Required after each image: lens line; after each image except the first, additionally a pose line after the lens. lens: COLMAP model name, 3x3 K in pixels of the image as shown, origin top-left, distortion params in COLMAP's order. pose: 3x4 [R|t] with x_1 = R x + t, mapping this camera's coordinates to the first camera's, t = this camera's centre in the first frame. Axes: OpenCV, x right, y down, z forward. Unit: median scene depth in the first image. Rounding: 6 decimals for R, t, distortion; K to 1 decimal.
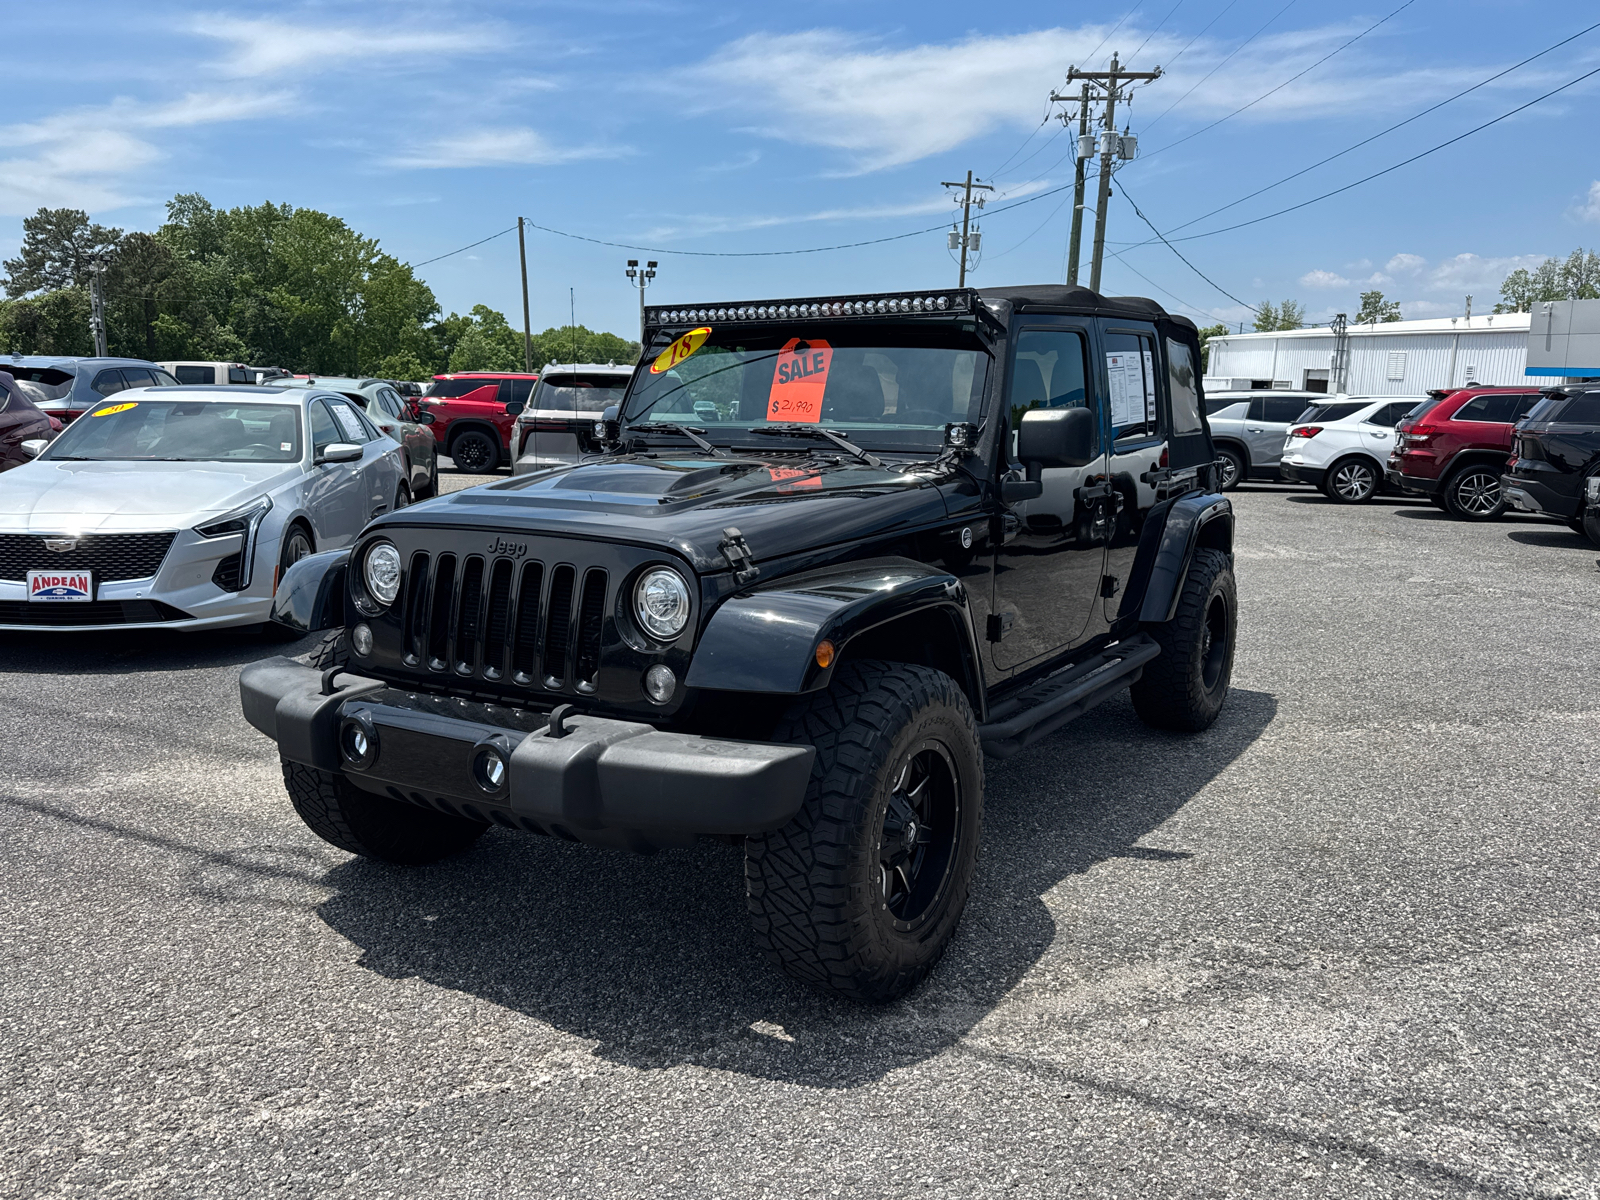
lens RADIAL K [[1232.9, 0, 800.0], [0, 1232.9, 600.0], [0, 0, 1]] dist [0.107856, -0.187436]
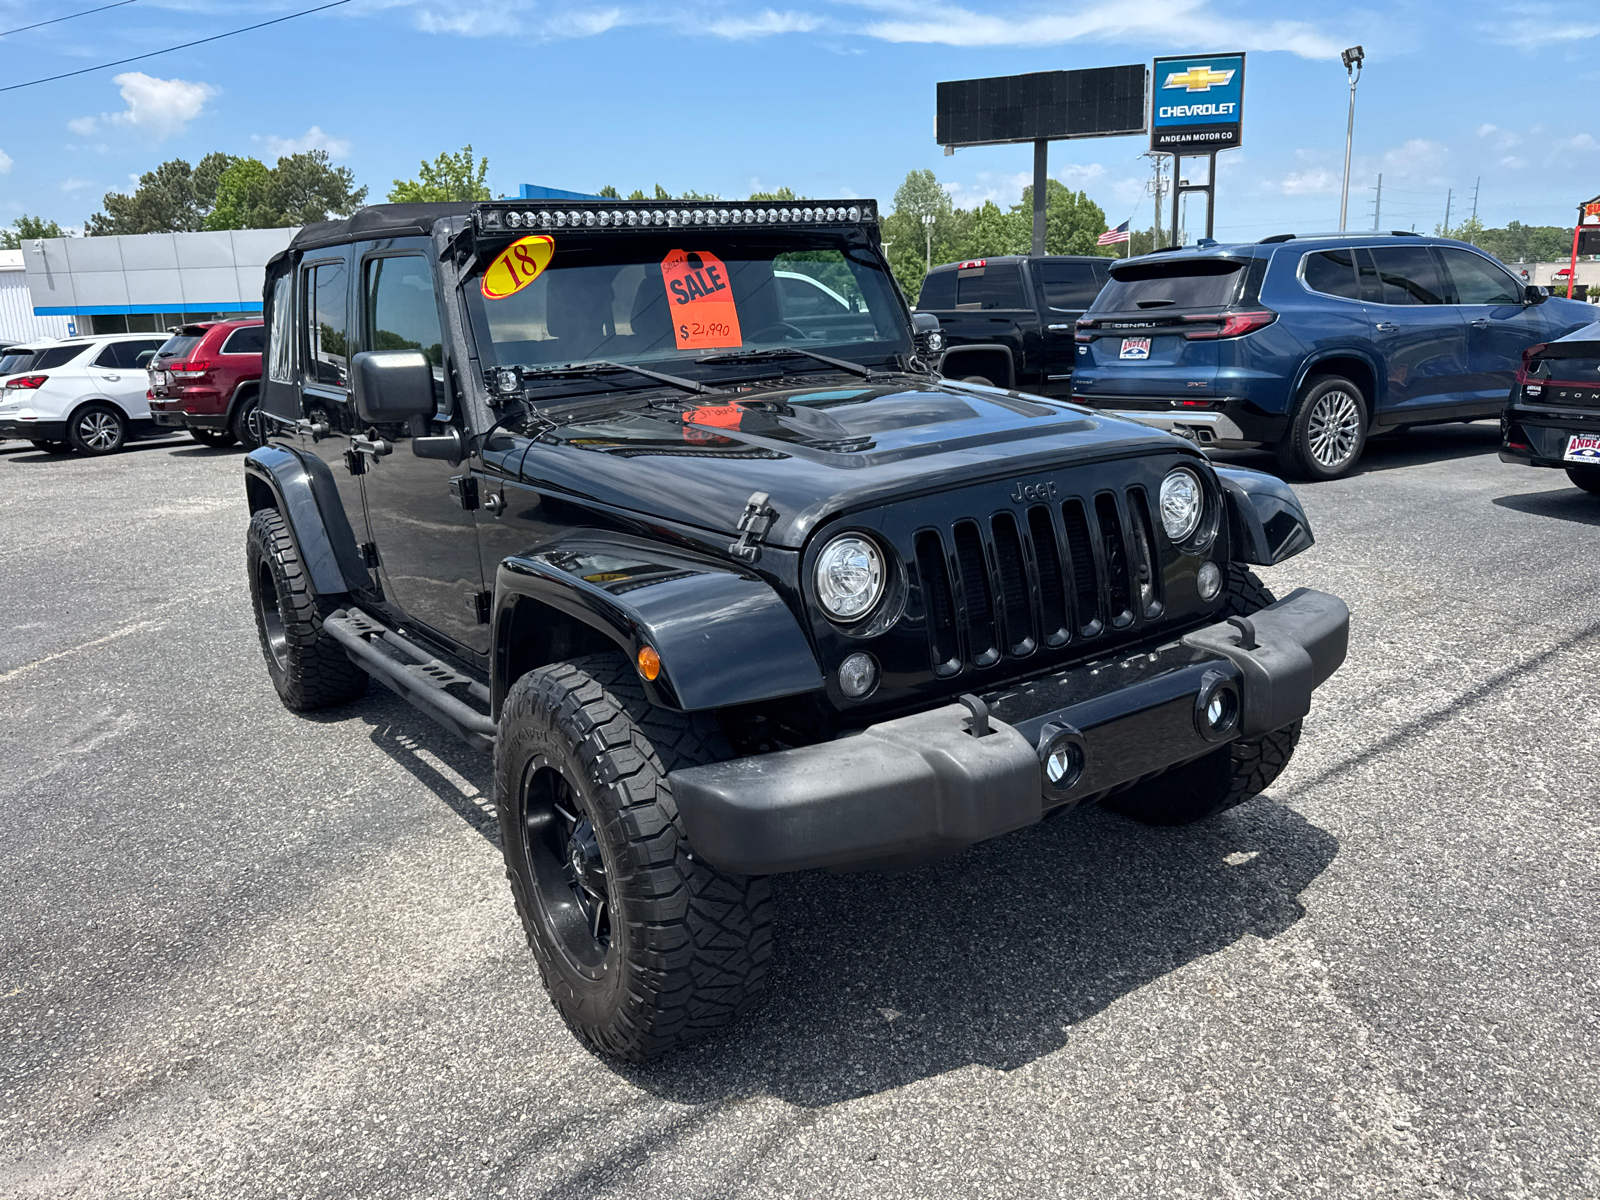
lens RADIAL K [[1242.4, 0, 809.7], [0, 1242.4, 595.2], [0, 0, 1]] dist [0.032231, -0.045975]
pose [[0.385605, -0.238056, 0.891425, -0.207176], [0.201453, 0.964555, 0.170443, -0.029180], [-0.900403, 0.113857, 0.419895, 0.155153]]
